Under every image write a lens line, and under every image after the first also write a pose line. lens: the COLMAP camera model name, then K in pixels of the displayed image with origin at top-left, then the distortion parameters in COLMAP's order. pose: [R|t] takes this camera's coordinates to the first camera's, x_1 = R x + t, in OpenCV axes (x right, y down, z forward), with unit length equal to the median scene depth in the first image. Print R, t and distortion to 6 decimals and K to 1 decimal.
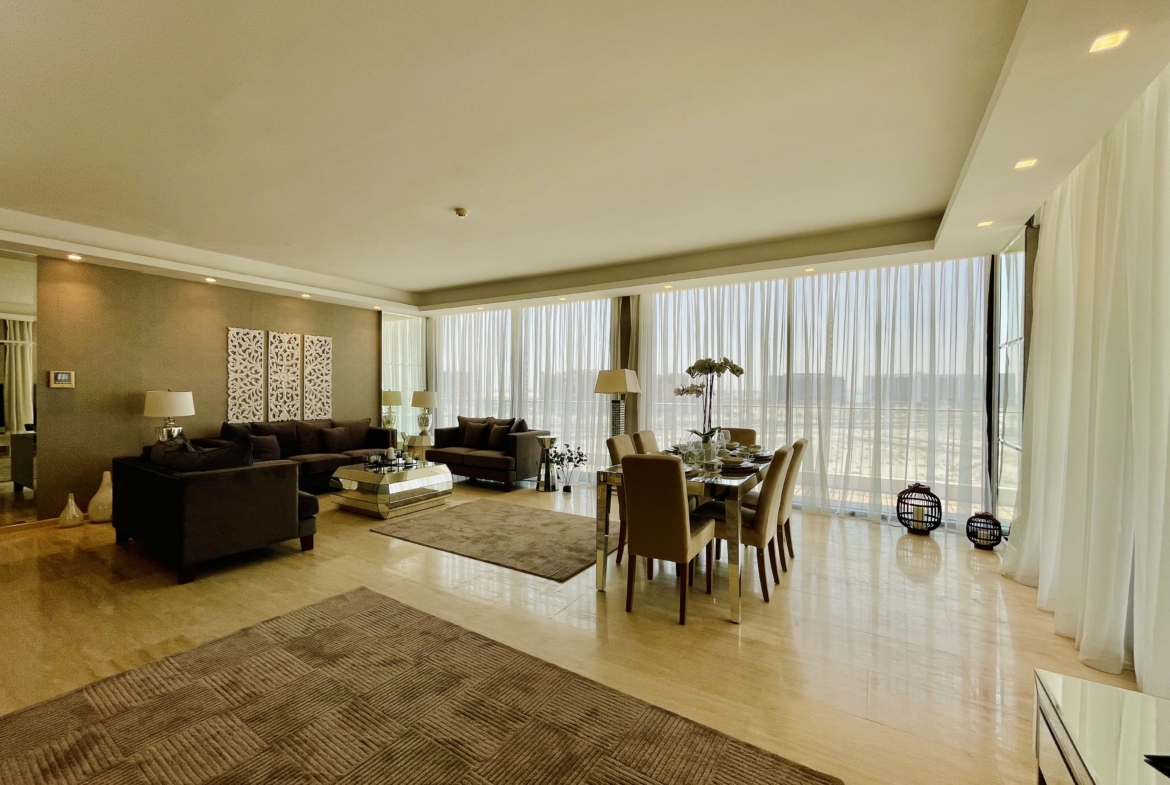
lens RADIAL K [[476.4, 0, 582.0], [0, 476.4, 393.8], [0, 0, 1]] dist [-0.002638, -0.000713]
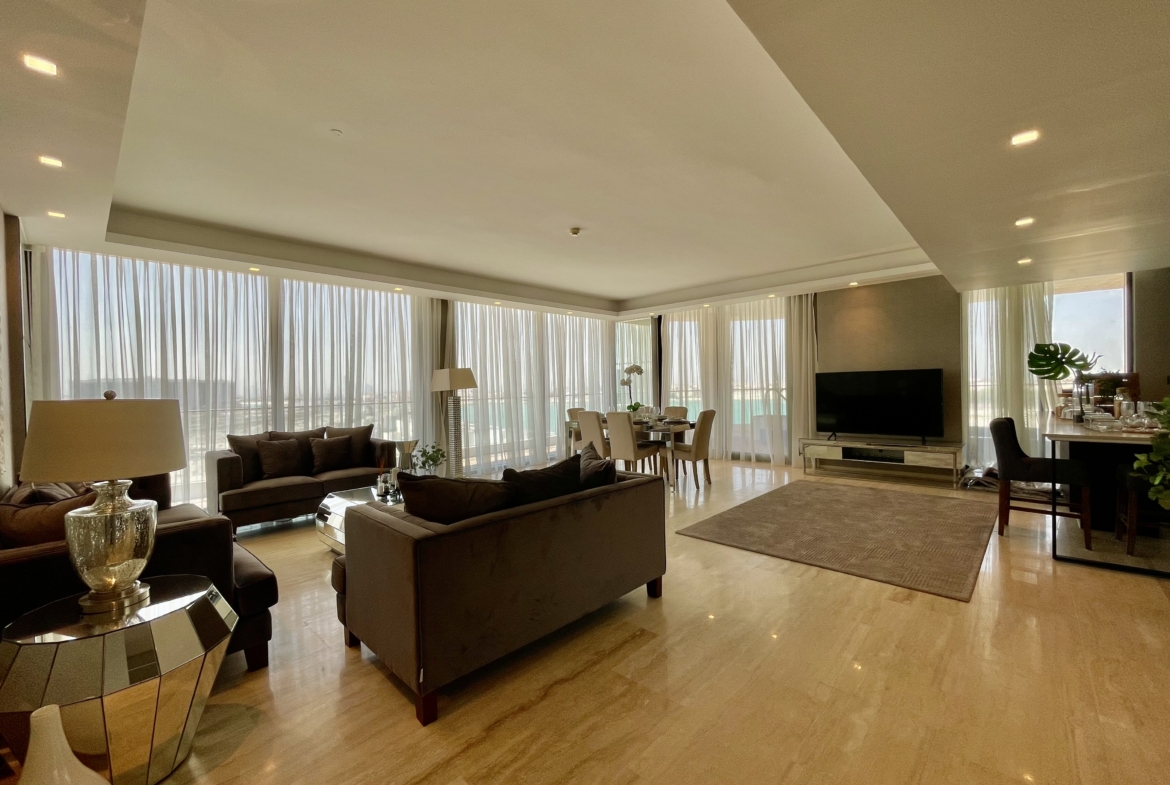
lens RADIAL K [[476.4, 0, 582.0], [0, 476.4, 393.8], [0, 0, 1]] dist [-0.002638, -0.000713]
pose [[0.196755, -0.020354, 0.980241, -0.909783], [0.036135, 0.999256, 0.013496, 0.002200], [-0.979787, 0.032765, 0.197344, 0.499353]]
